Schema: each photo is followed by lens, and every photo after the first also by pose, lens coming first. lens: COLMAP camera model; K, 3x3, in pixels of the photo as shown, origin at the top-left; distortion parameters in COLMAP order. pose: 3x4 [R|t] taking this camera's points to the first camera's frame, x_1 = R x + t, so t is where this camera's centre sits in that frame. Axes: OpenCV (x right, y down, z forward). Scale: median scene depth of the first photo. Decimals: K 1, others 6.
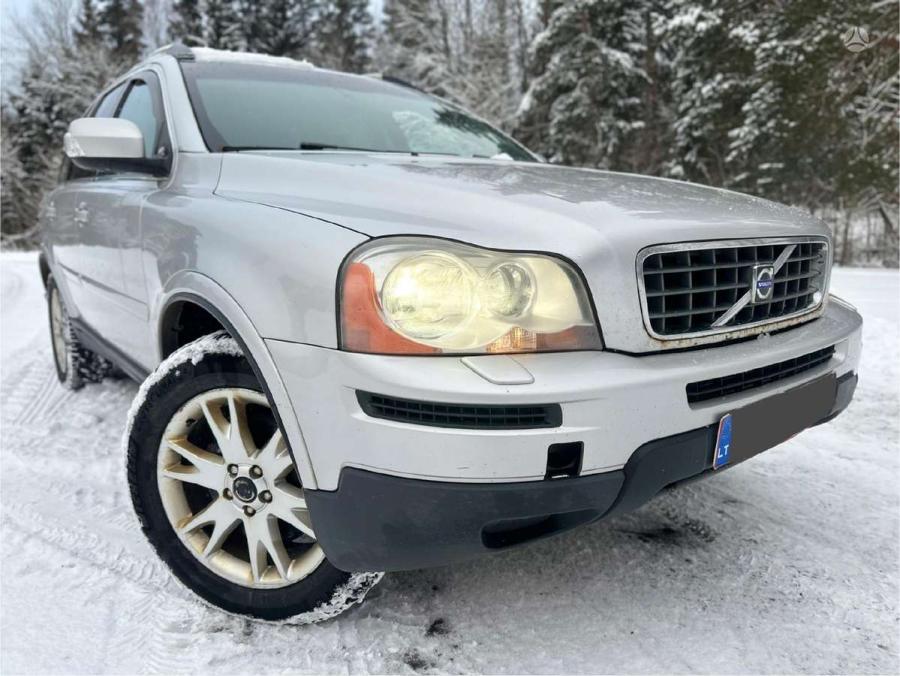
lens RADIAL K [[644.7, 0, 452.2], [0, 644.7, 340.0], [0, 0, 1]] dist [0.012484, -0.024246]
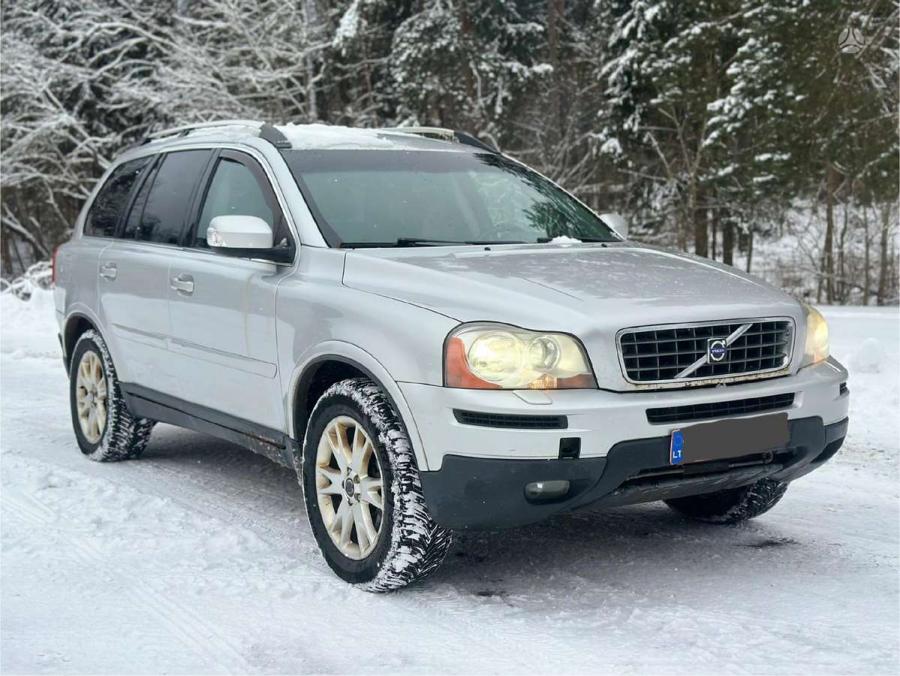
lens RADIAL K [[1259.3, 0, 453.4], [0, 1259.3, 332.2], [0, 0, 1]] dist [0.192916, -0.435556]
pose [[0.996803, 0.003547, -0.079823, 0.092604], [-0.011236, 0.995309, -0.096089, 0.146999], [0.079107, 0.096679, 0.992167, -1.810320]]
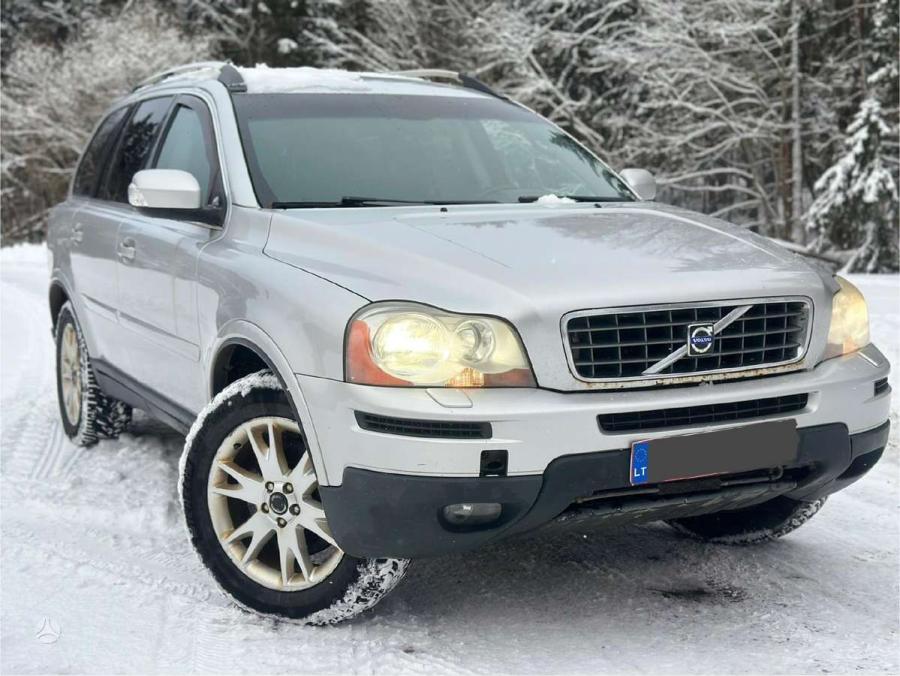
lens RADIAL K [[1260.5, 0, 451.0], [0, 1260.5, 342.5], [0, 0, 1]] dist [0.195192, -0.451130]
pose [[0.981677, 0.018489, -0.189655, 0.426935], [-0.029809, 0.997929, -0.057008, 0.059017], [0.188208, 0.061617, 0.980194, -1.245241]]
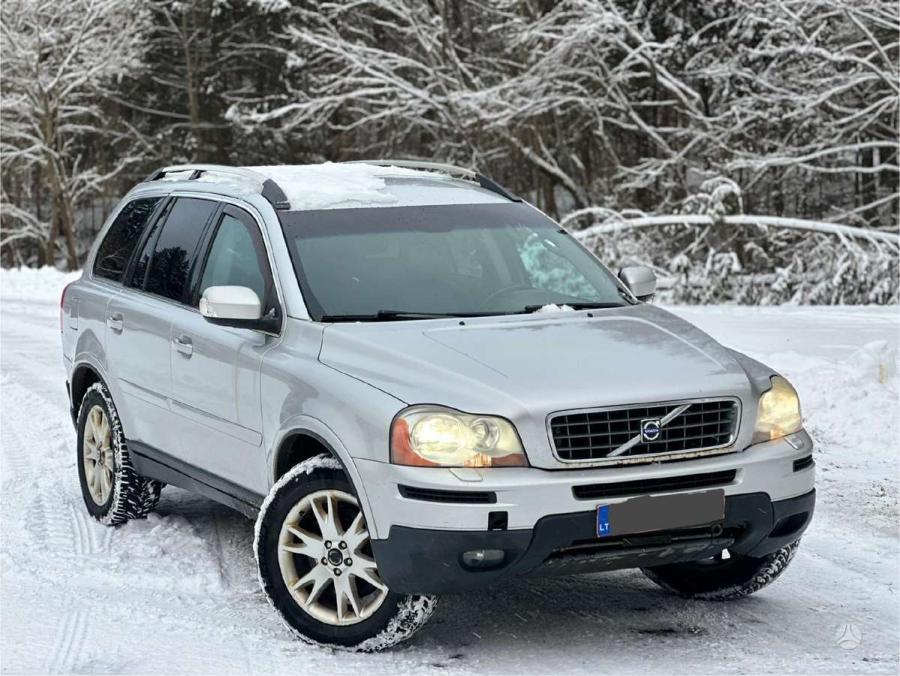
lens RADIAL K [[2018.5, 0, 451.5], [0, 2018.5, 322.2], [0, 0, 1]] dist [0.004441, 3.541209]
pose [[0.979102, 0.006120, -0.203276, 0.920372], [-0.025171, 0.995509, -0.091264, 0.105675], [0.201804, 0.094473, 0.974859, -3.670637]]
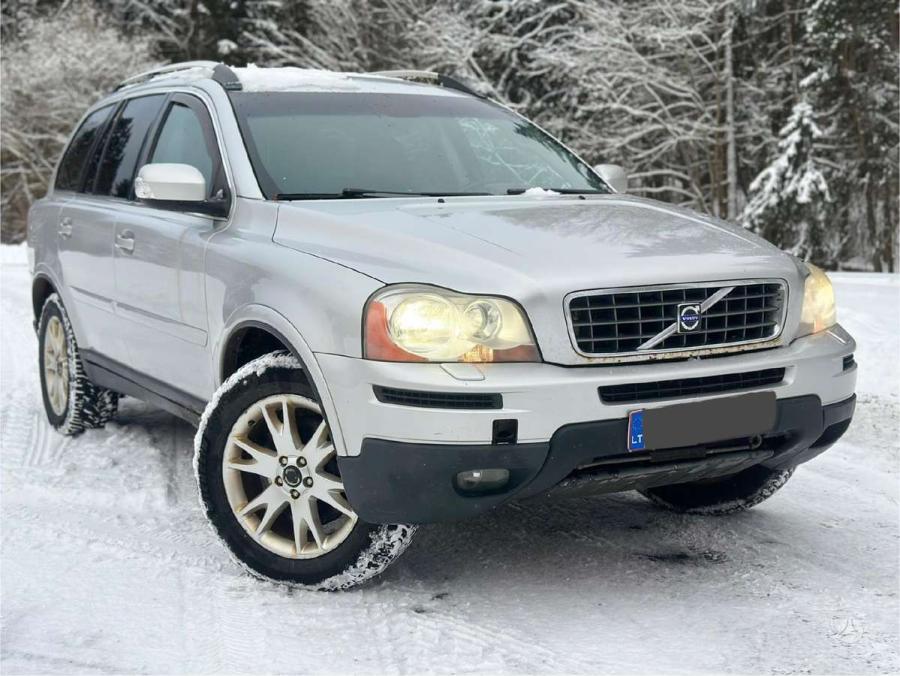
lens RADIAL K [[1259.3, 0, 453.4], [0, 1259.3, 332.2], [0, 0, 1]] dist [0.192916, -0.435556]
pose [[0.990127, 0.010631, -0.139771, 0.332644], [-0.020266, 0.997501, -0.067690, 0.110740], [0.138702, 0.069854, 0.987868, -1.416672]]
